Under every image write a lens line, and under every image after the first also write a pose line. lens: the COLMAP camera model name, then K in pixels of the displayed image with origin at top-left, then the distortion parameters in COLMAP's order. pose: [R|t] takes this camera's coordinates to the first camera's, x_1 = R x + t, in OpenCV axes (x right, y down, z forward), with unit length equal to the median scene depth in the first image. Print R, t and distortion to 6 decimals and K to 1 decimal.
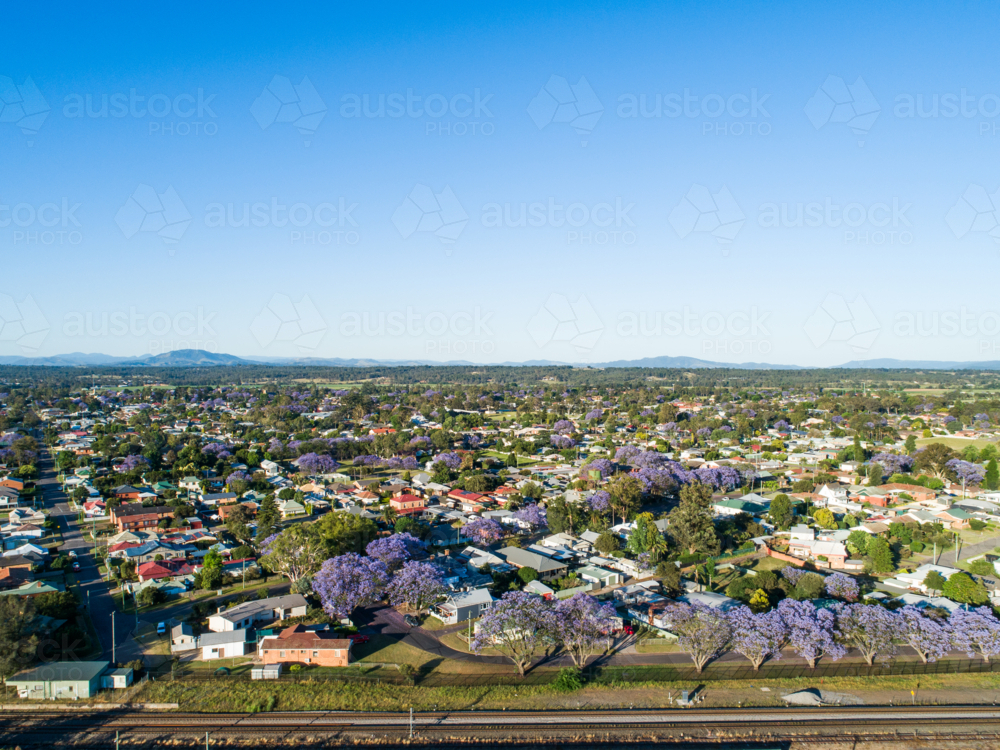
lens RADIAL K [[750.3, 0, 500.6], [0, 750.3, 381.5], [0, 0, 1]] dist [-0.025360, 0.009795]
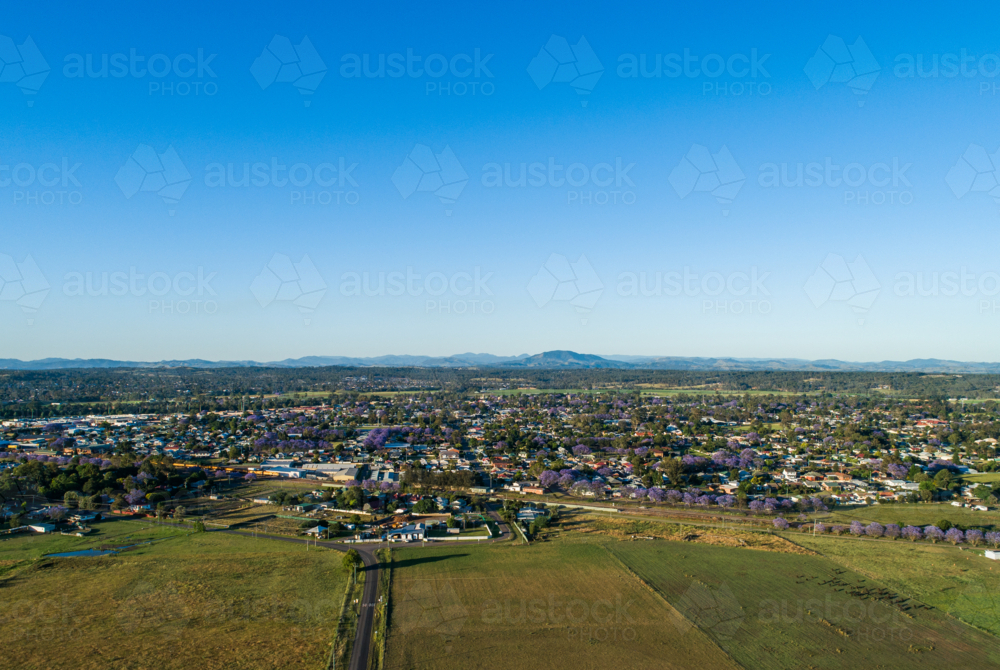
lens RADIAL K [[749.4, 0, 500.0], [0, 749.4, 335.0], [0, 0, 1]] dist [-0.002399, -0.000684]
pose [[0.889156, -0.017933, -0.457253, 0.281994], [-0.009197, 0.998330, -0.057038, -0.047617], [0.457512, 0.054921, 0.887506, -0.530908]]
